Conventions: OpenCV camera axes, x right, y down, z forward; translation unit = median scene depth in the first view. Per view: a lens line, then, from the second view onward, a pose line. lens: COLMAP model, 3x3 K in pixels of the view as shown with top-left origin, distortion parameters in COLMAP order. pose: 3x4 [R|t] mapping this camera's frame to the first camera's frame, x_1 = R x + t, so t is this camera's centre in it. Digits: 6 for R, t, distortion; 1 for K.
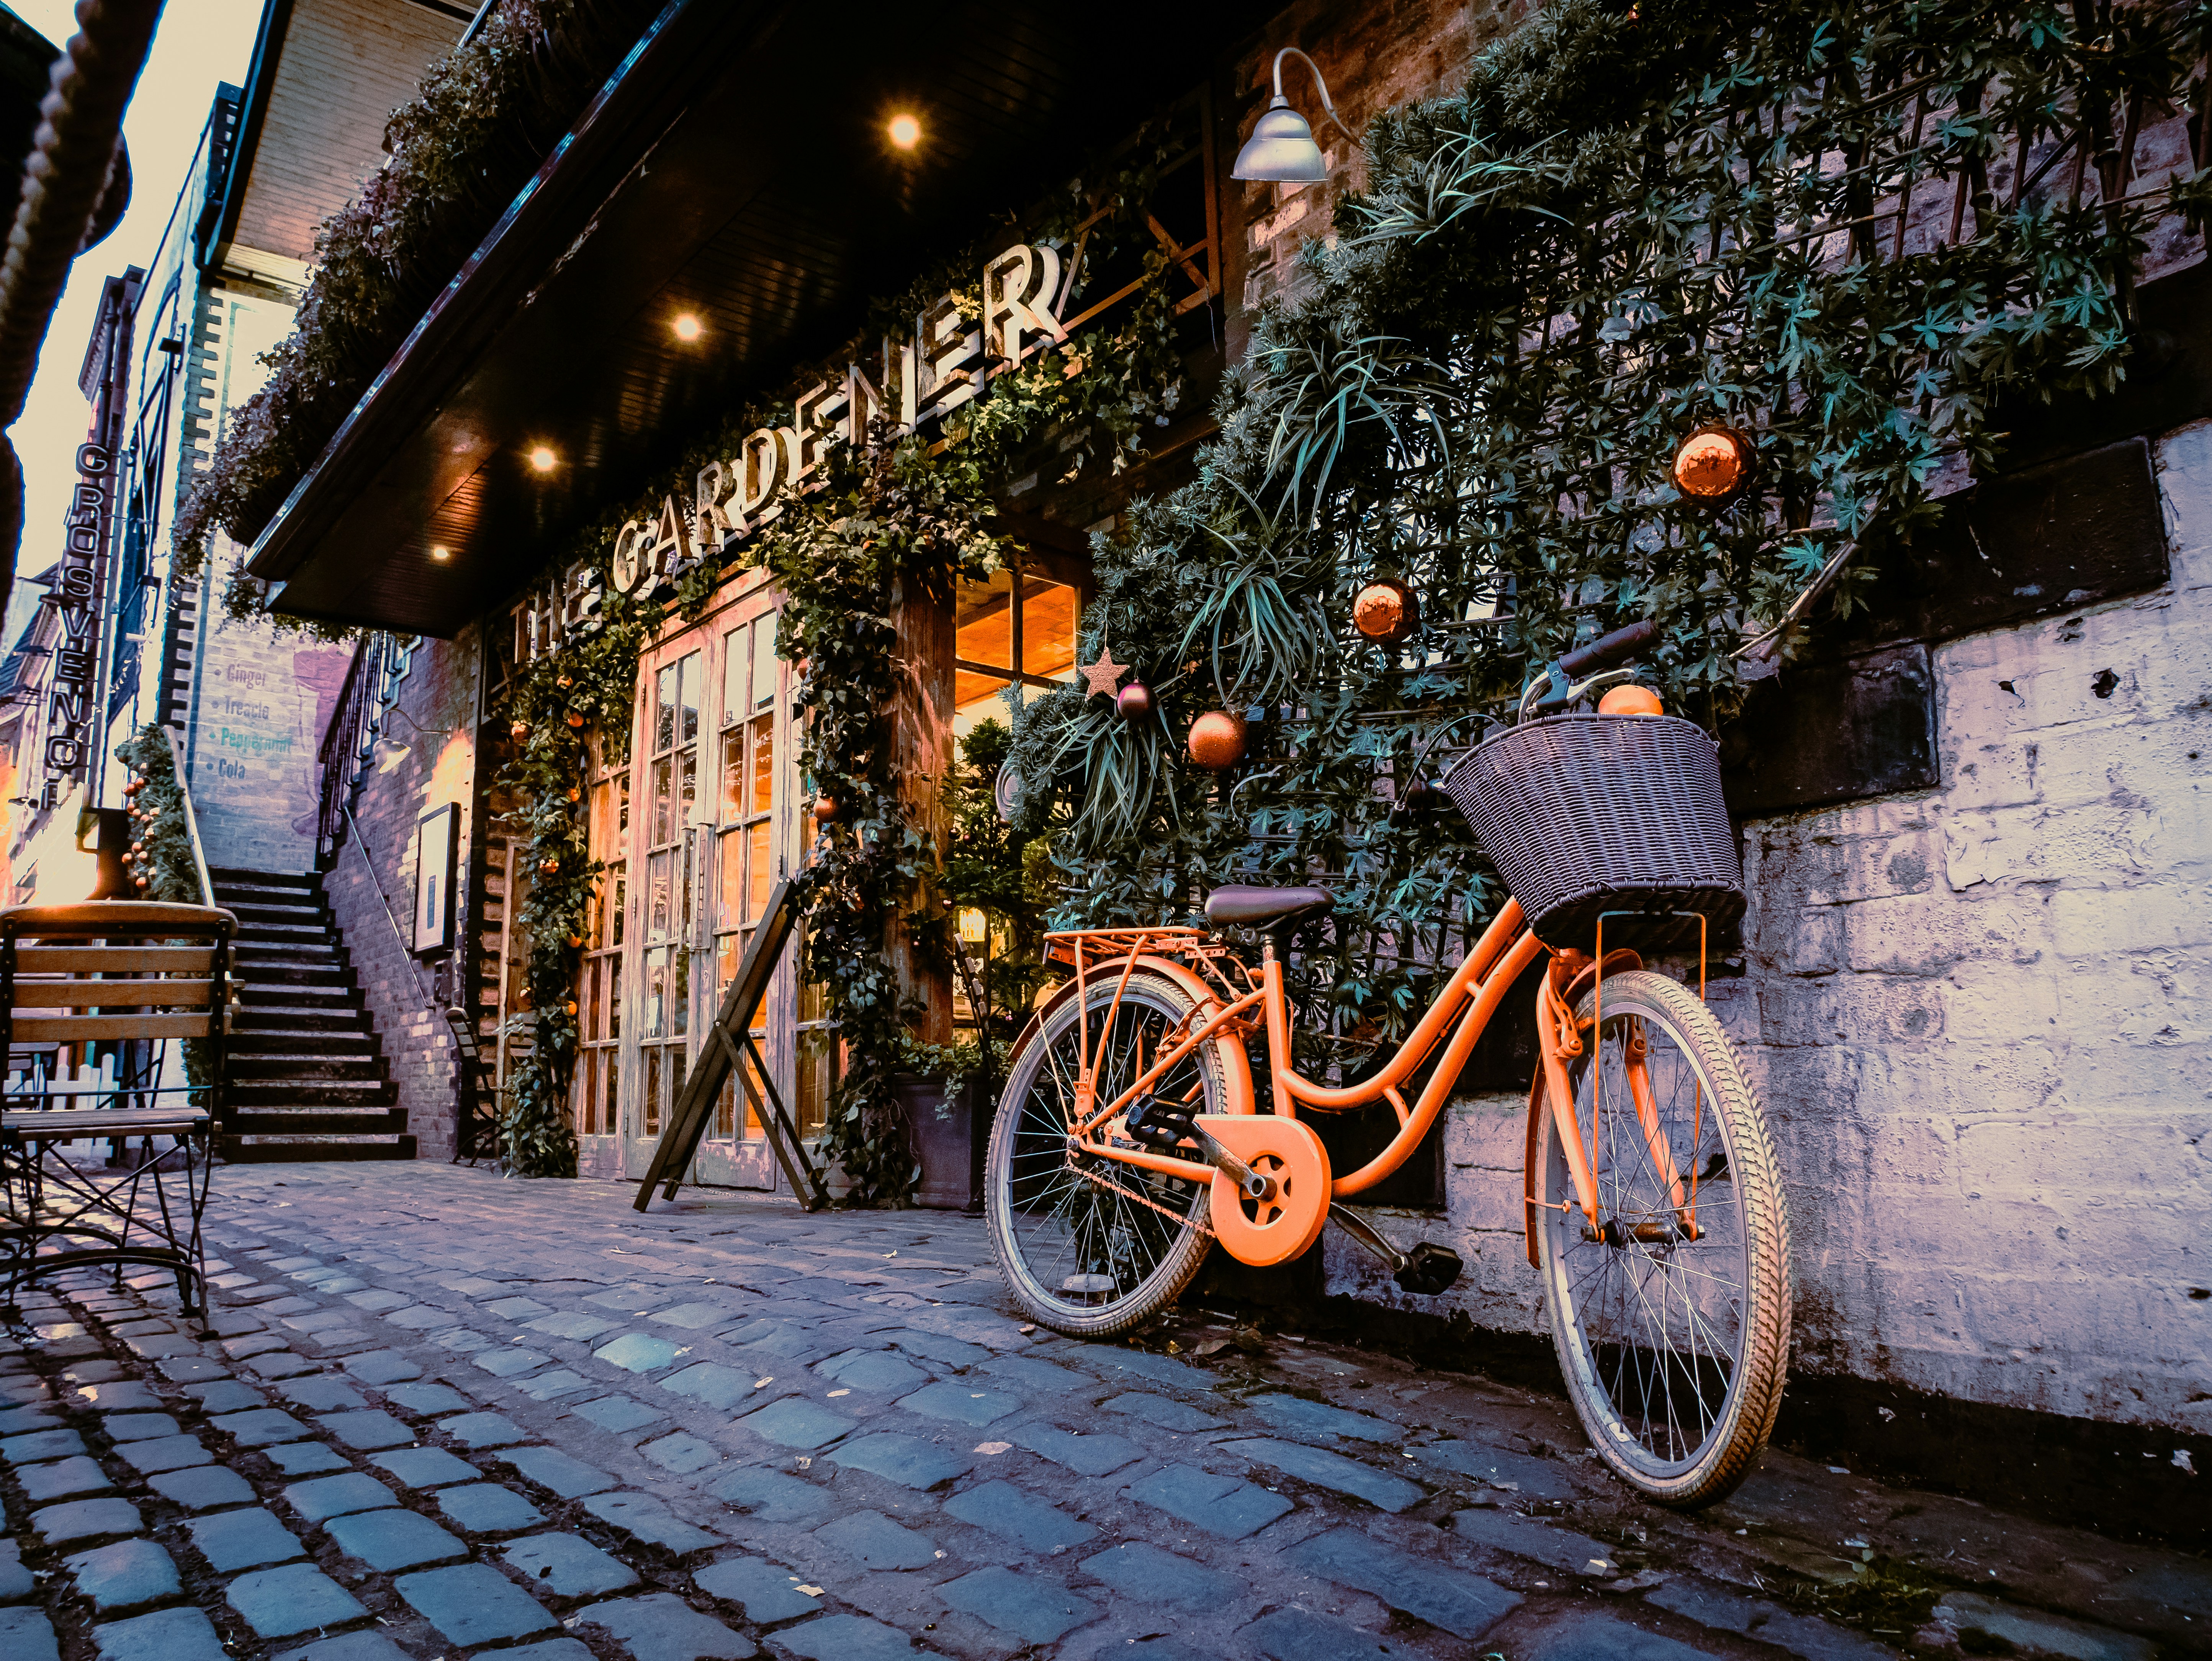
lens RADIAL K [[1578.4, 0, 1100.9], [0, 1578.4, 833.6], [0, 0, 1]] dist [-0.052426, 0.025634]
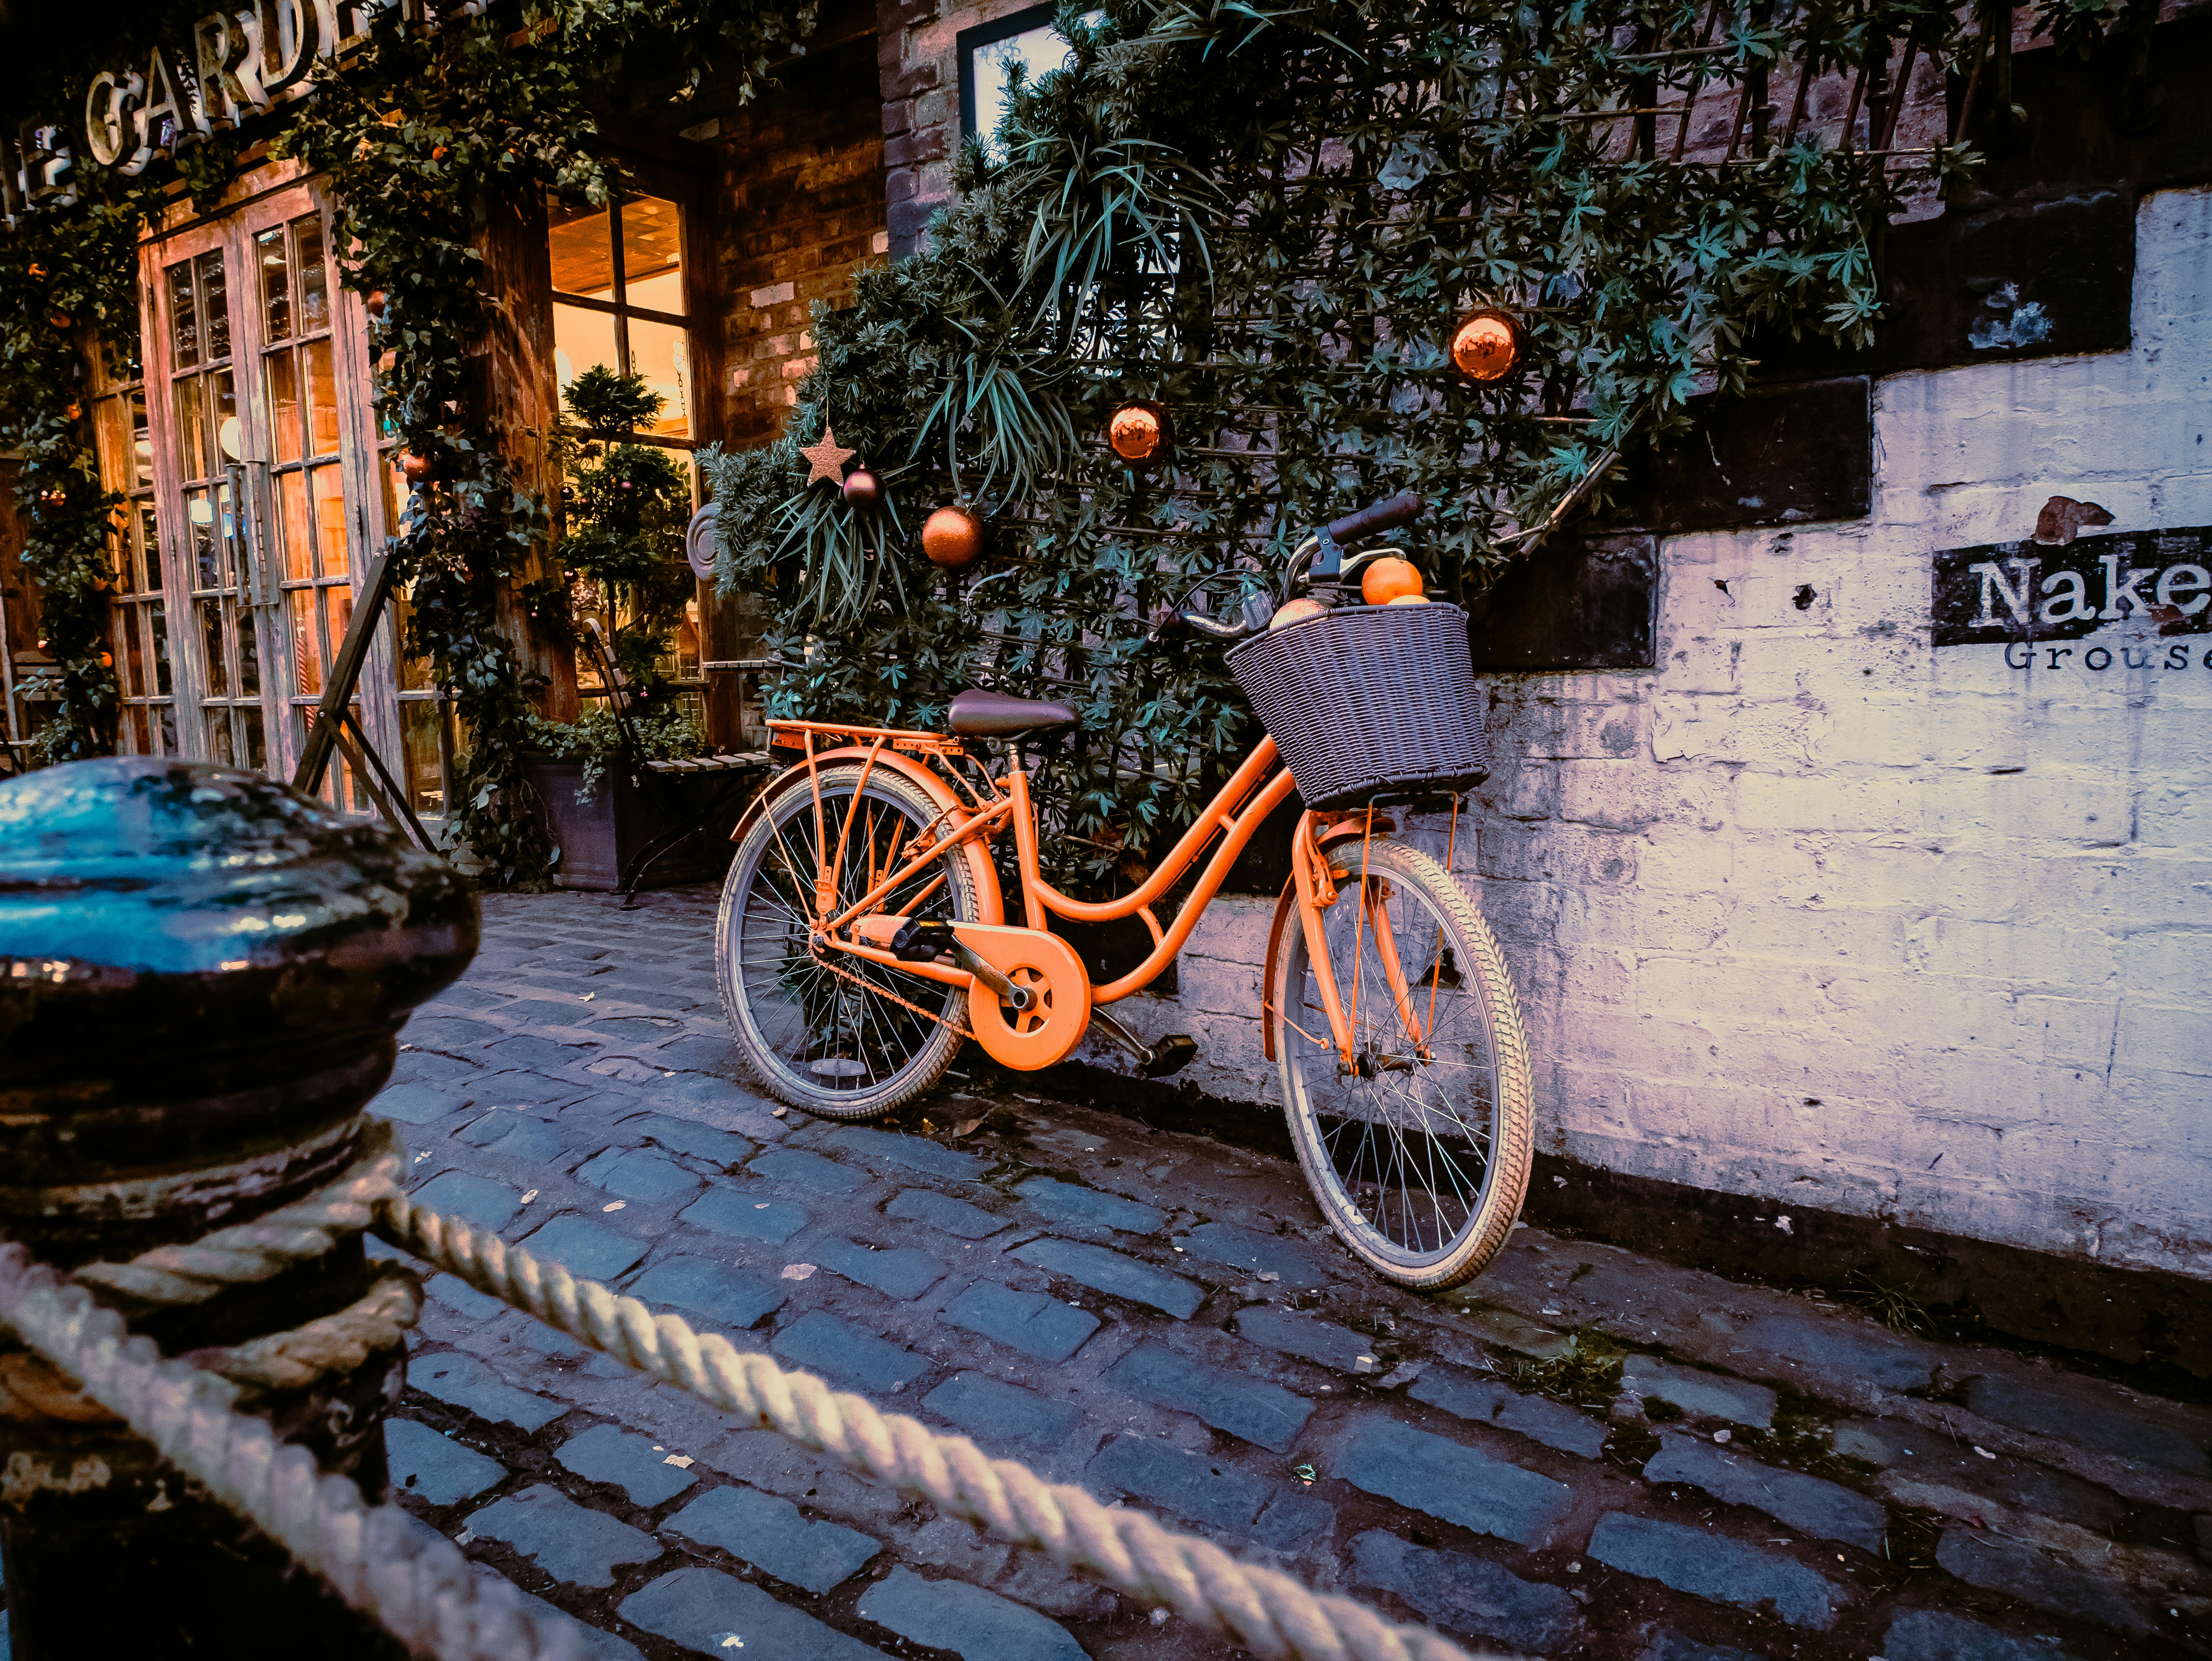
lens RADIAL K [[1578.4, 0, 1093.8], [0, 1578.4, 827.2], [0, 0, 1]] dist [-0.052426, 0.025634]
pose [[0.962384, -0.053302, 0.266412, -0.138899], [-0.022431, 0.961632, 0.273425, -0.192789], [-0.270764, -0.269116, 0.924264, 0.028260]]
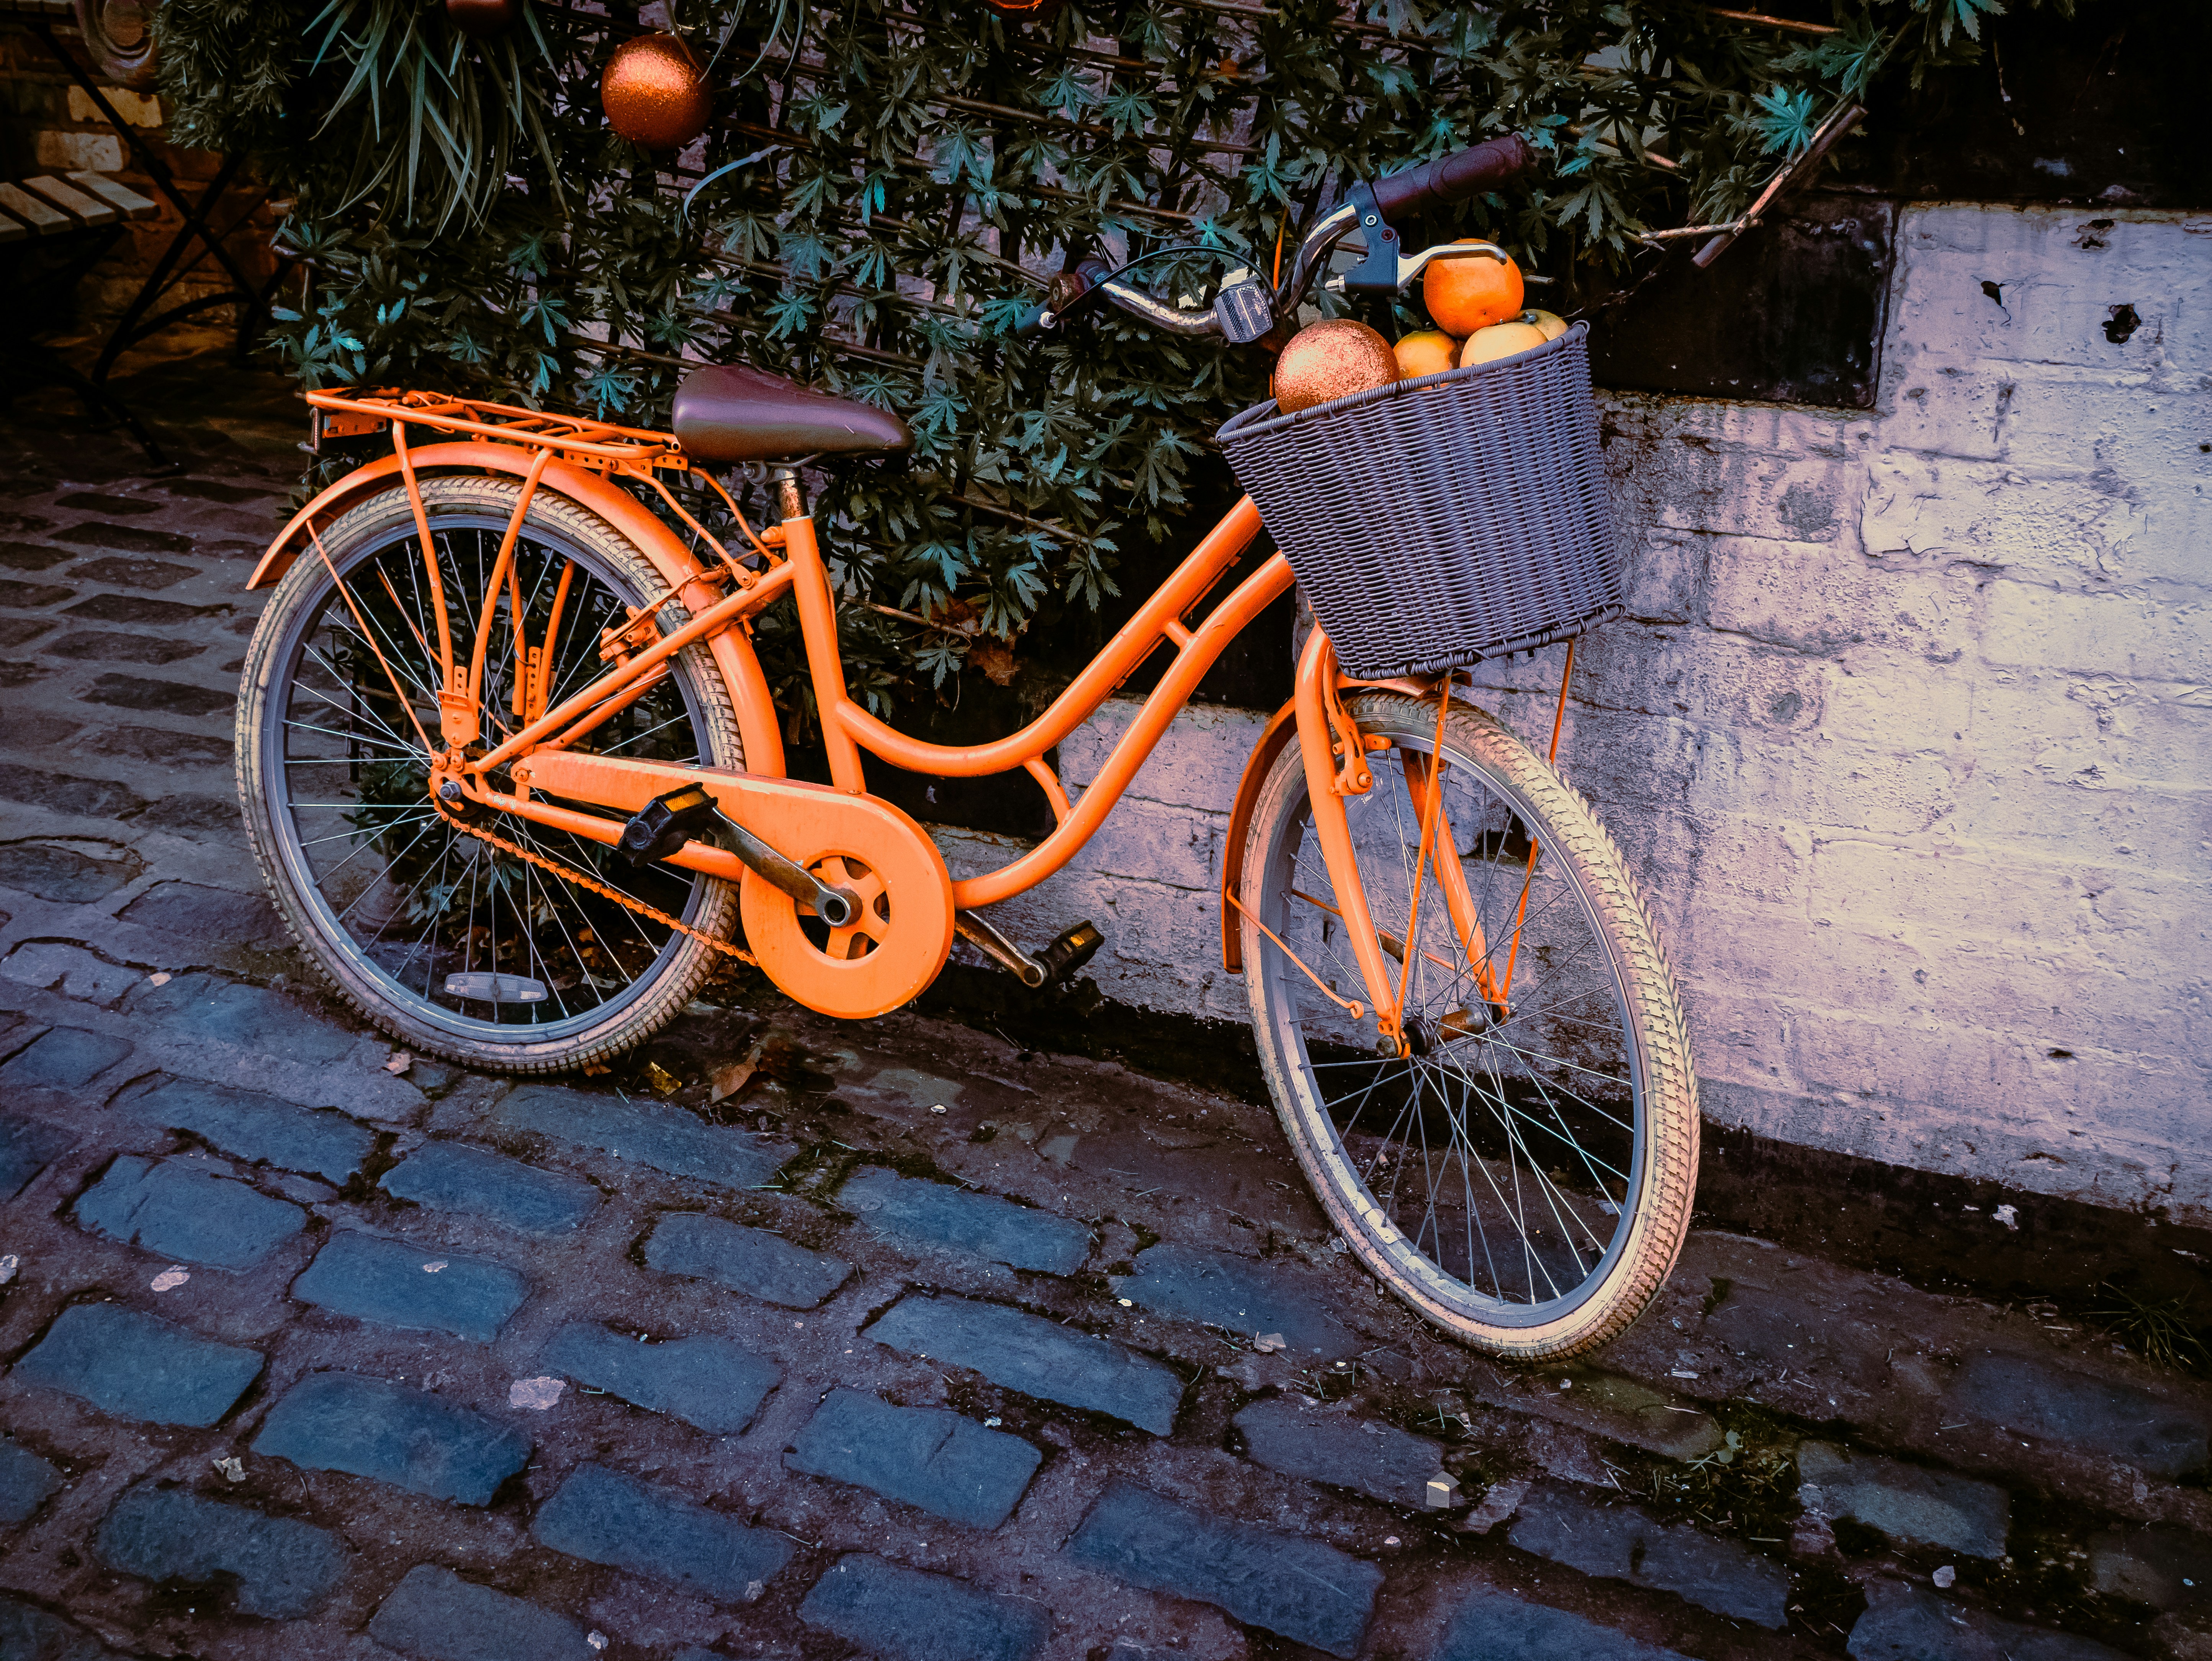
lens RADIAL K [[2909.6, 0, 1099.4], [0, 2909.6, 833.9], [0, 0, 1]] dist [0.026841, 0.000000]
pose [[0.893601, -0.186099, 0.408467, -0.309152], [-0.063134, 0.848846, 0.524856, -0.473116], [-0.444401, -0.494800, 0.746781, 0.062574]]
